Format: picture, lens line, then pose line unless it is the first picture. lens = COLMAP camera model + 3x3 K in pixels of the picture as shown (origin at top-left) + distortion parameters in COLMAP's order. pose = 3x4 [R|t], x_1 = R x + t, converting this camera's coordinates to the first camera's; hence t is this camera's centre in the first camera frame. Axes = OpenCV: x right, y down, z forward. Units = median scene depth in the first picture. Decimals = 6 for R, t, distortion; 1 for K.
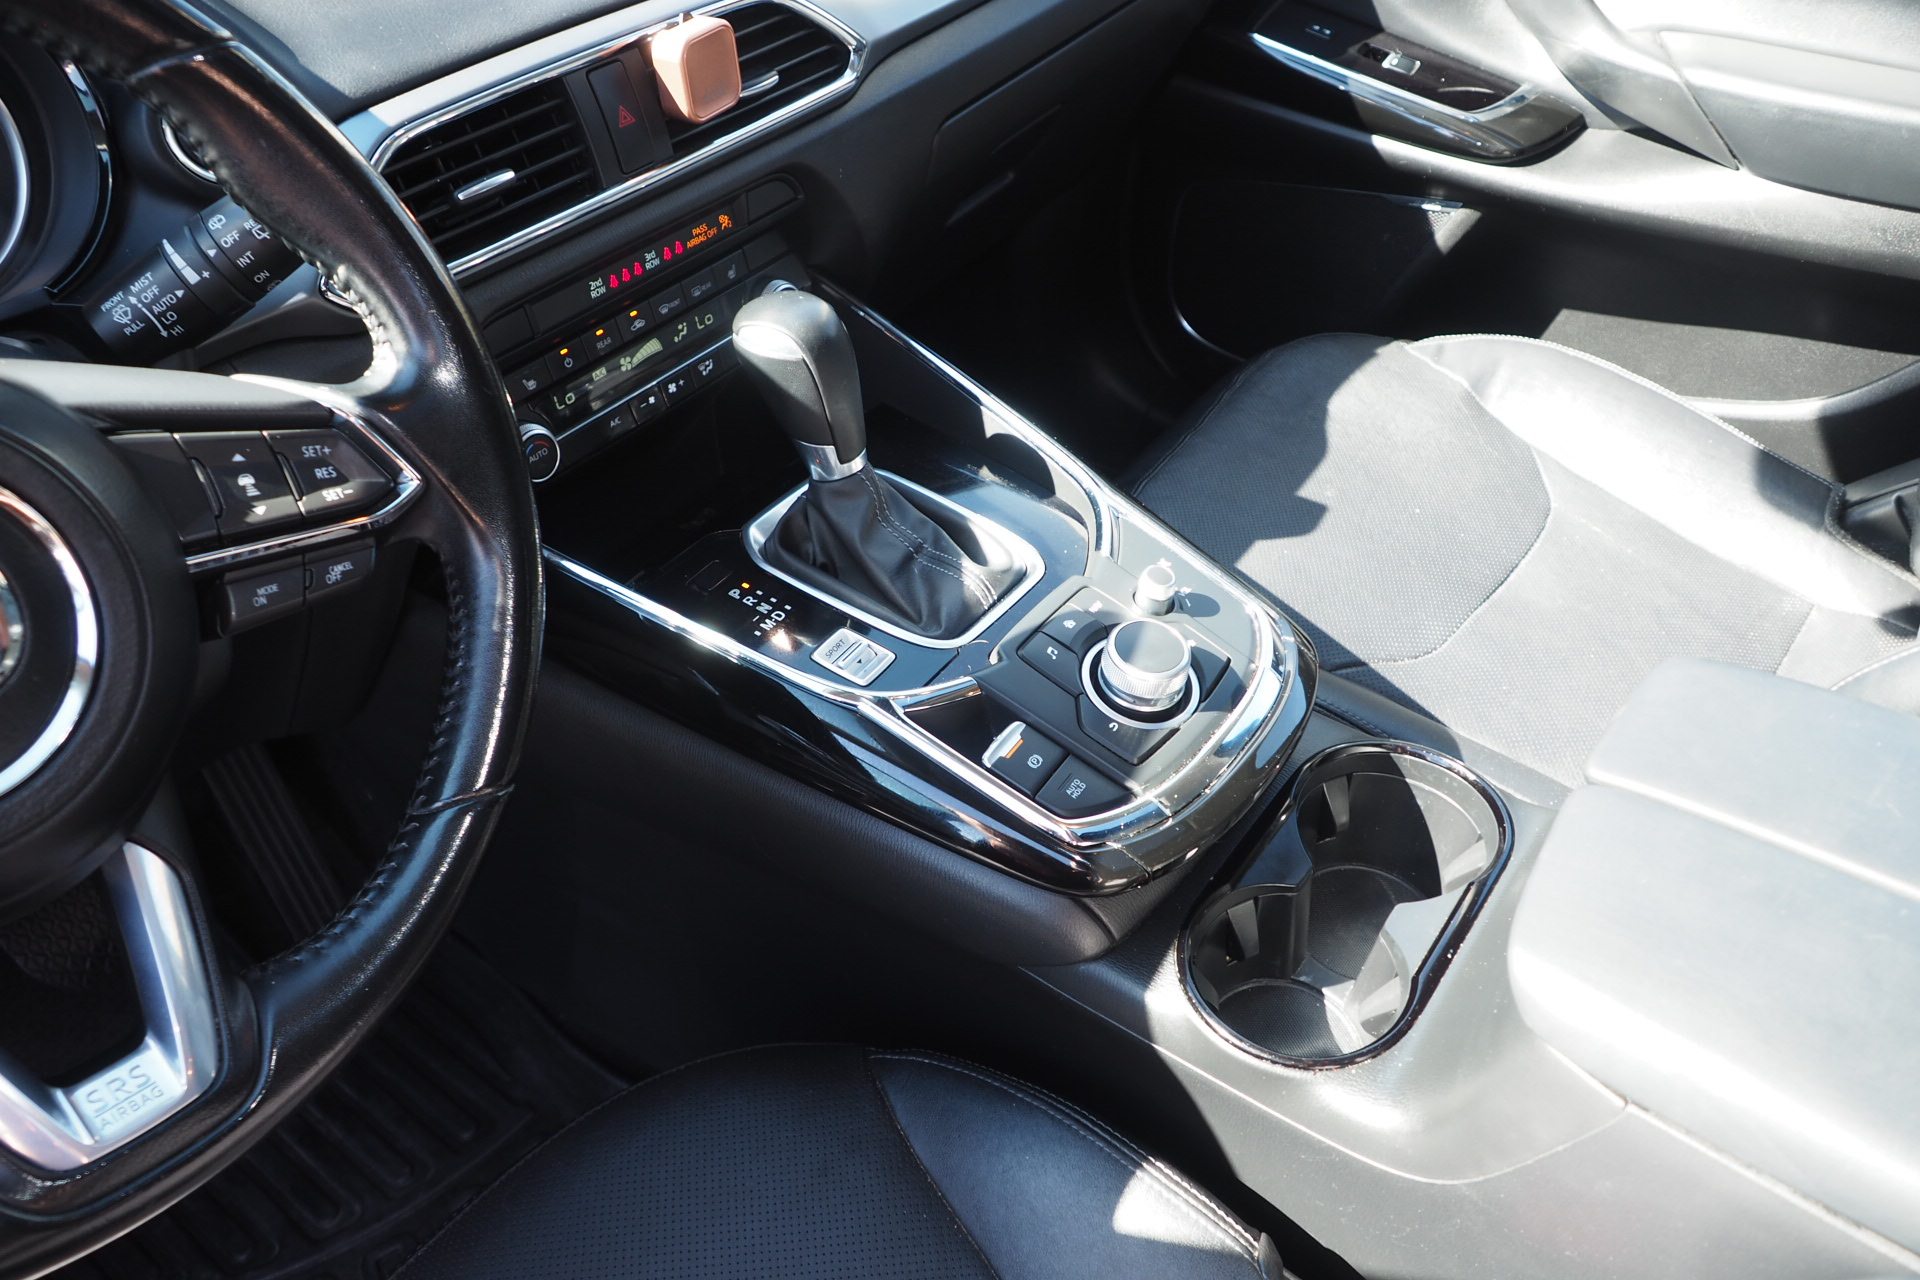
lens RADIAL K [[1379.9, 0, 960.0], [0, 1379.9, 640.0], [0, 0, 1]] dist [-0.026149, 0.001675]
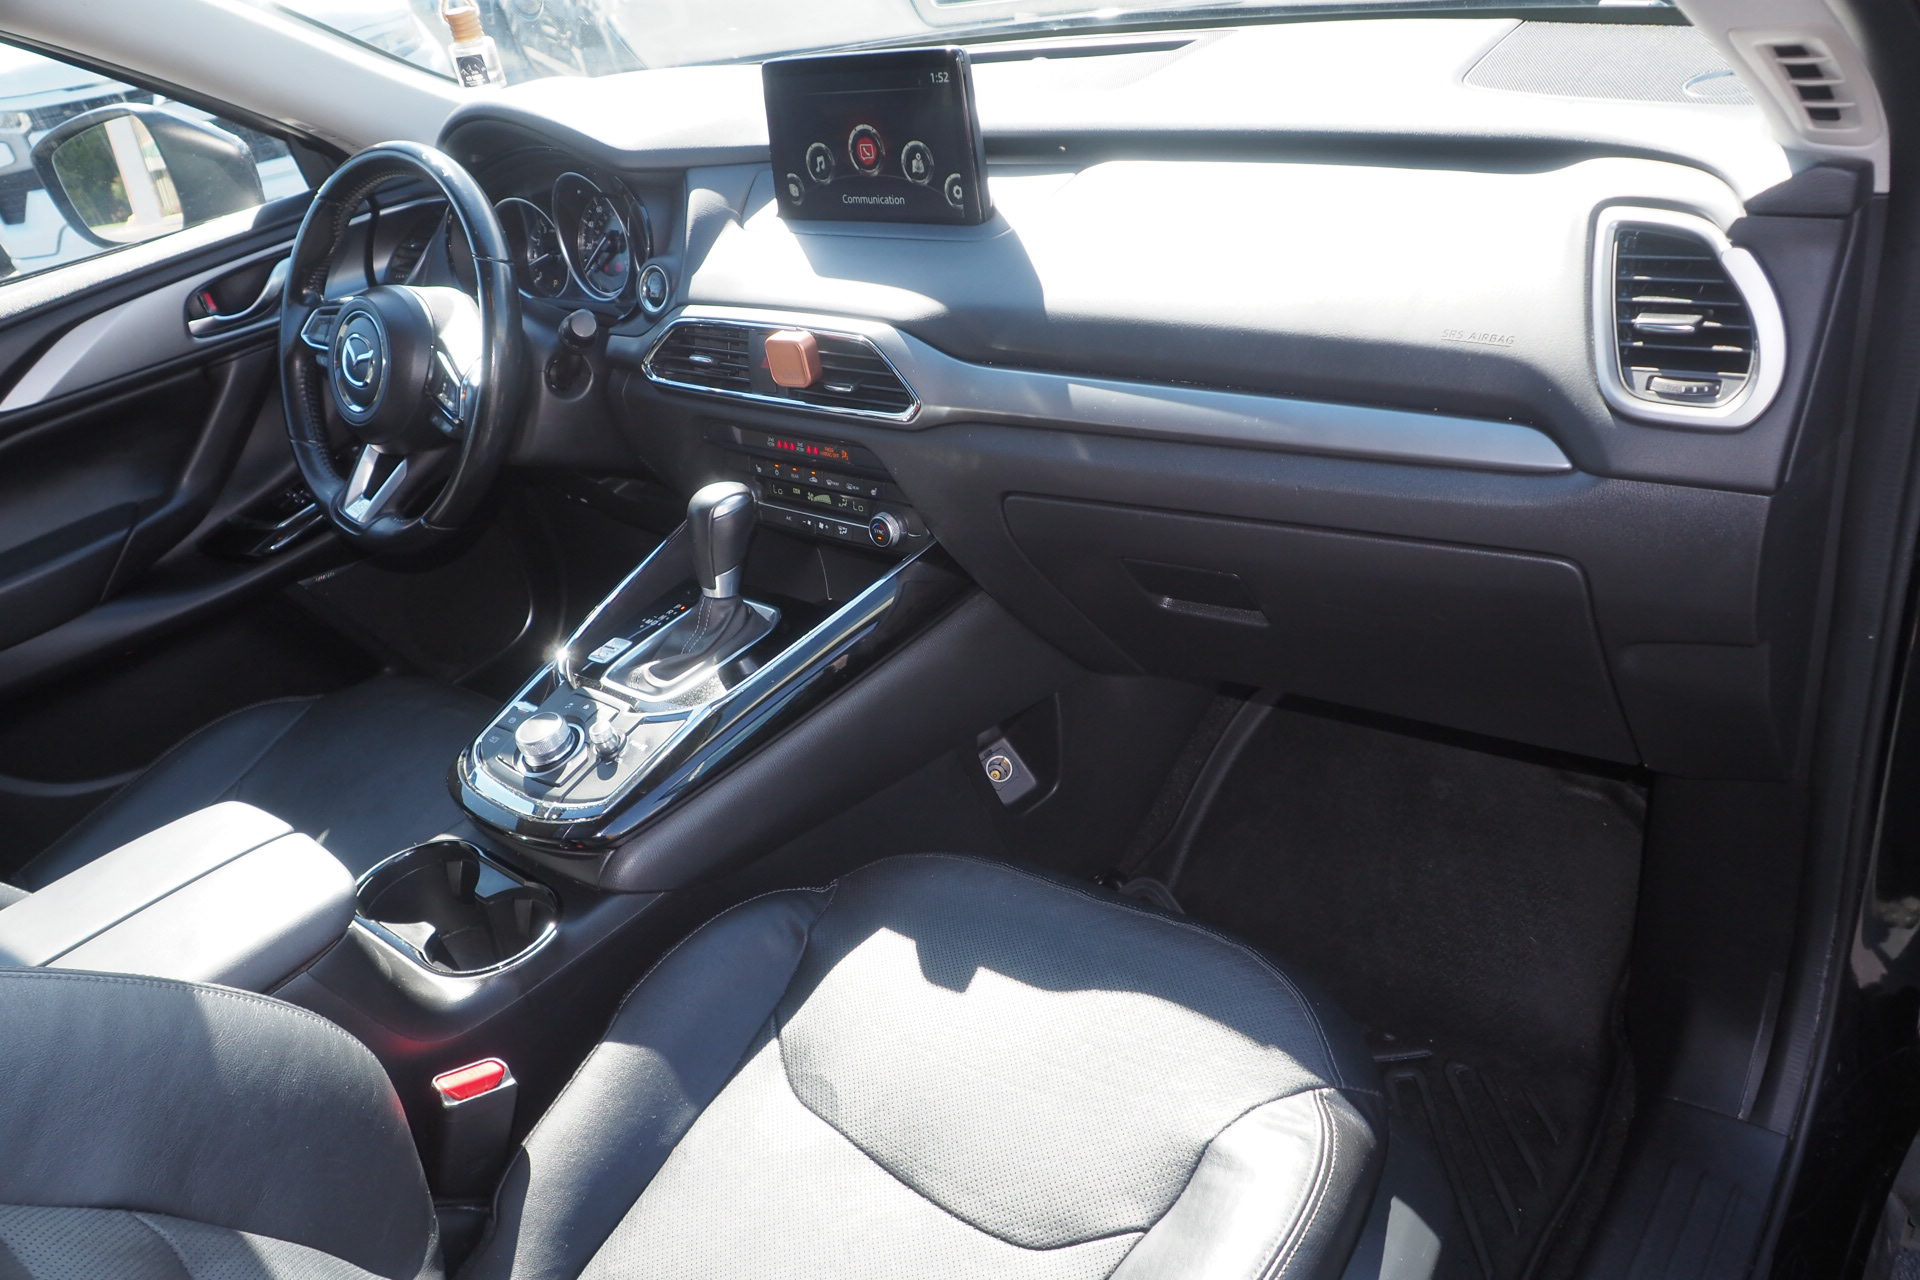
lens RADIAL K [[1336.7, 0, 952.4], [0, 1336.7, 631.3], [0, 0, 1]] dist [-0.038831, -0.000152]
pose [[-0.025326, 0.533492, -0.845426, 1.346602], [-0.532770, 0.708386, 0.462974, -1.034254], [0.845881, 0.462143, 0.266288, 0.887426]]
